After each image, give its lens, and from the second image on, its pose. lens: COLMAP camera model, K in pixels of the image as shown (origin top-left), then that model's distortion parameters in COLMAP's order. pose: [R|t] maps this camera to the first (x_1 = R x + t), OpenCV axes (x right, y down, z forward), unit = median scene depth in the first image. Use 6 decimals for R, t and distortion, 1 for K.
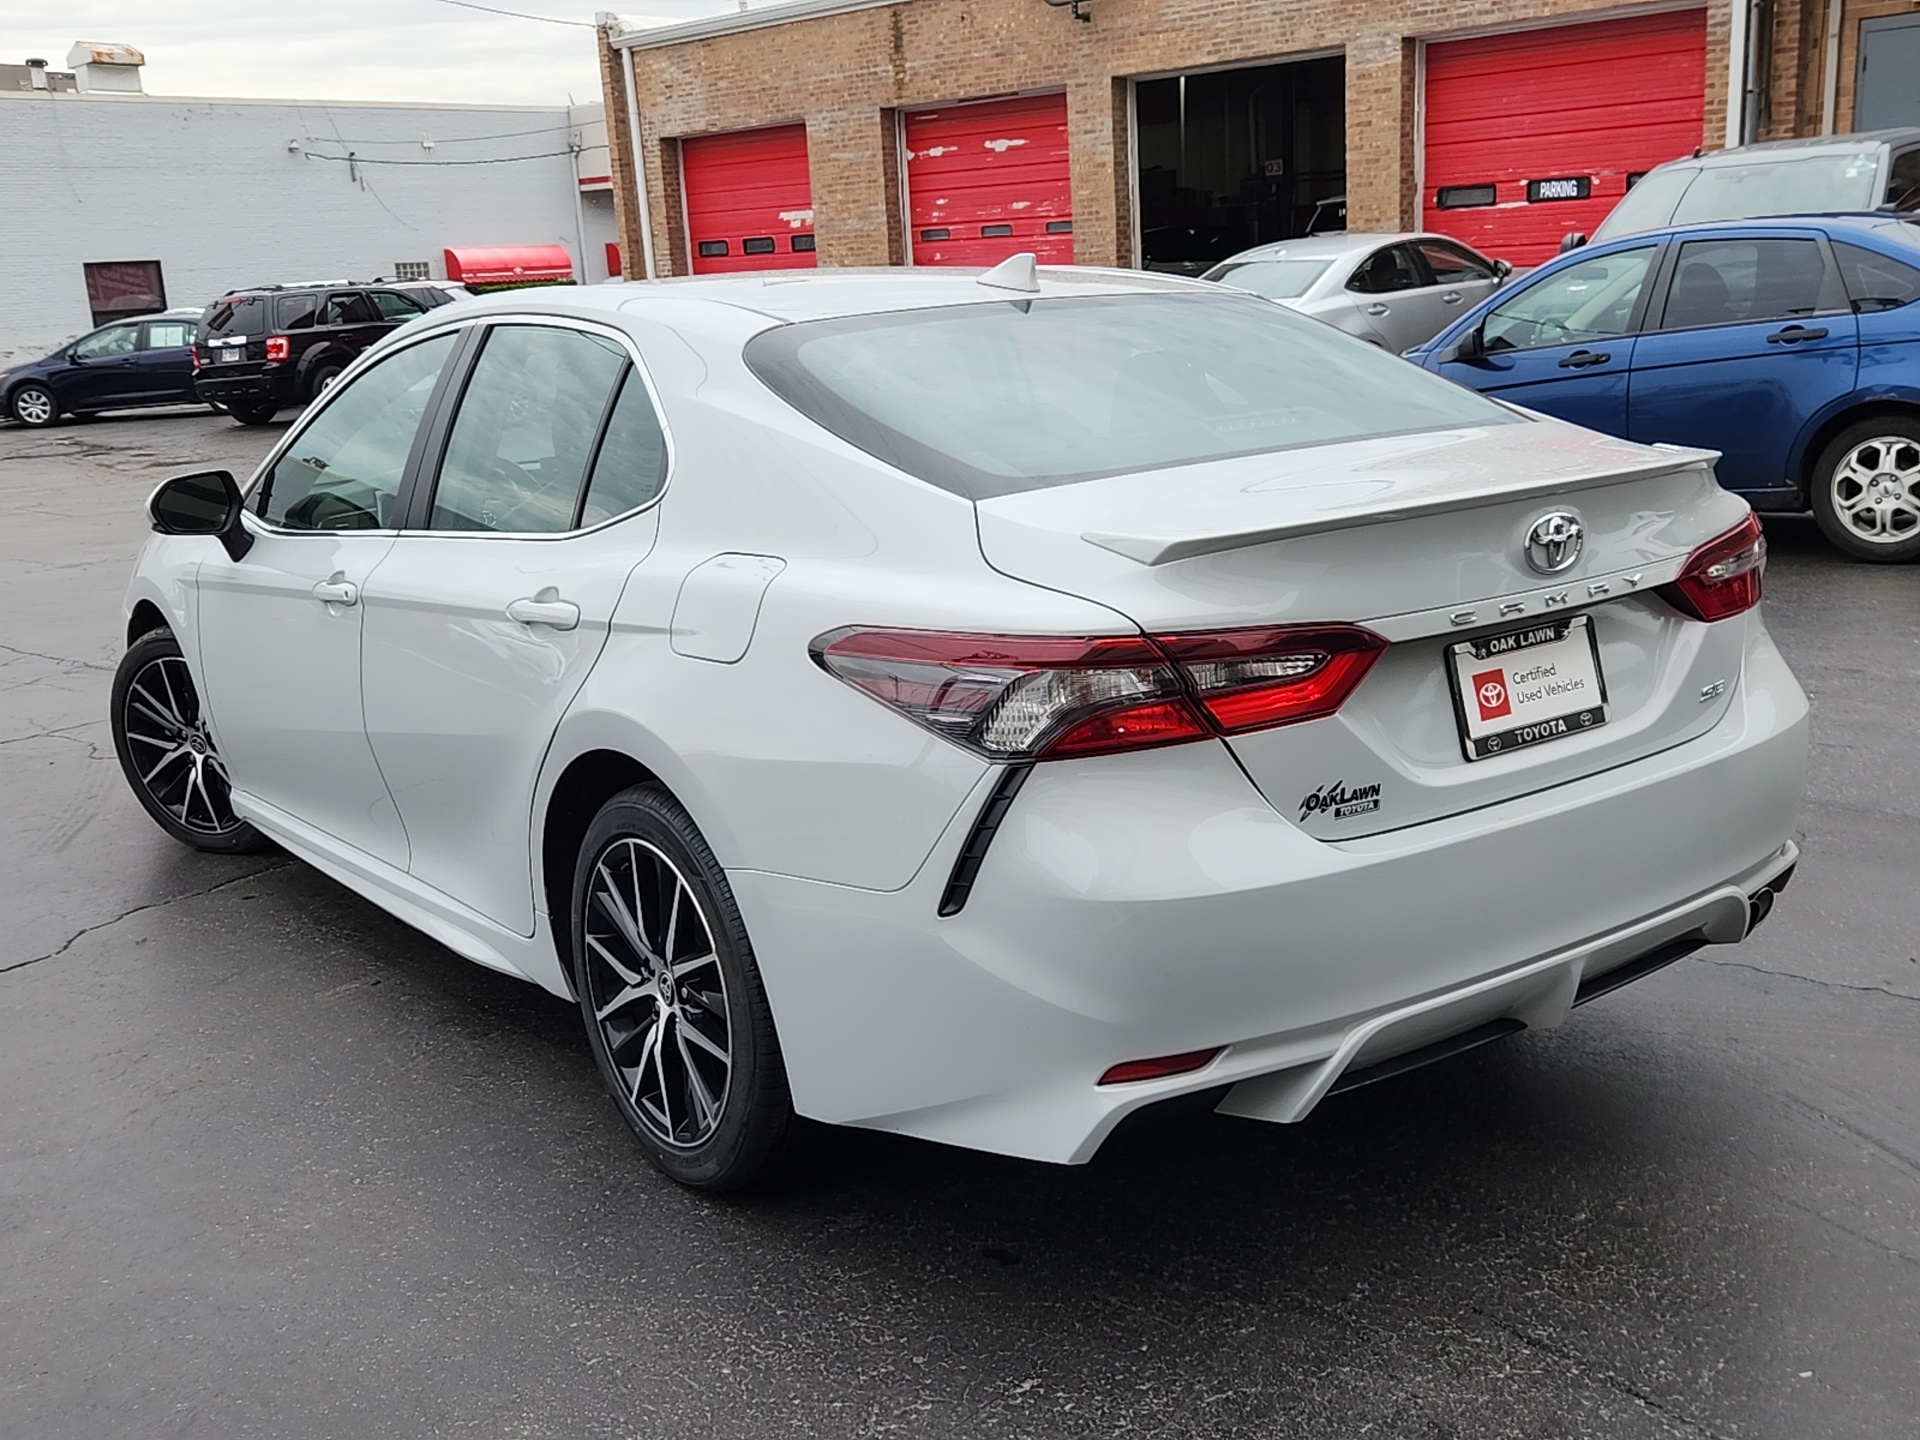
lens RADIAL K [[1937.5, 0, 957.2], [0, 1937.5, 770.9], [0, 0, 1]] dist [0.130416, -0.133013]
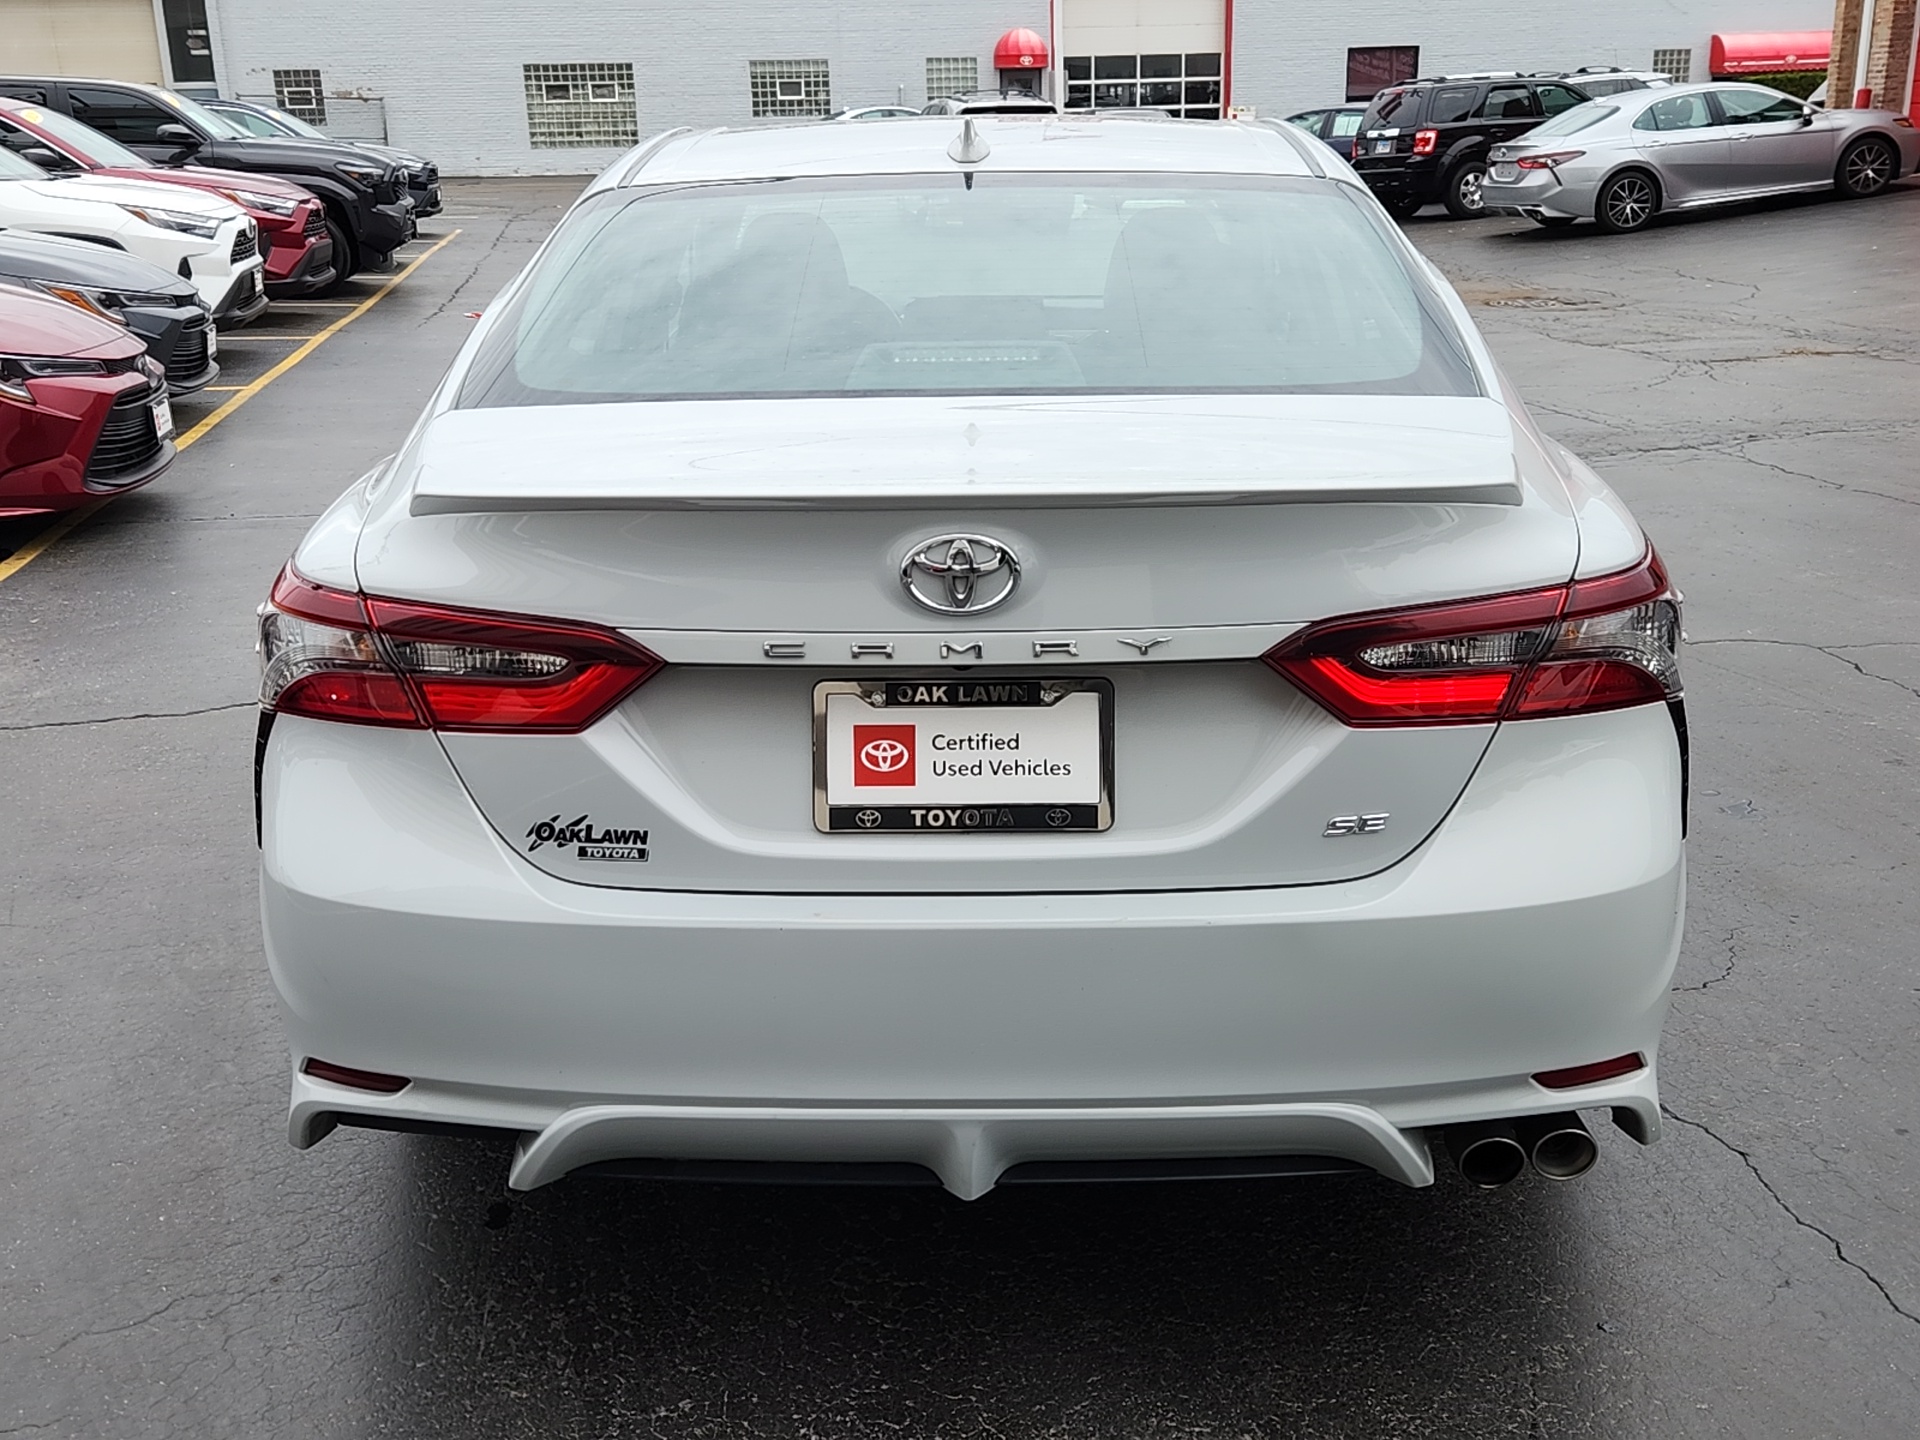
lens RADIAL K [[1937.5, 0, 957.2], [0, 1937.5, 770.9], [0, 0, 1]] dist [0.130416, -0.133013]
pose [[0.786853, 0.236759, -0.569919, 0.706362], [-0.173242, 0.971090, 0.164232, -0.157463], [0.592326, -0.030493, 0.805121, 0.394730]]
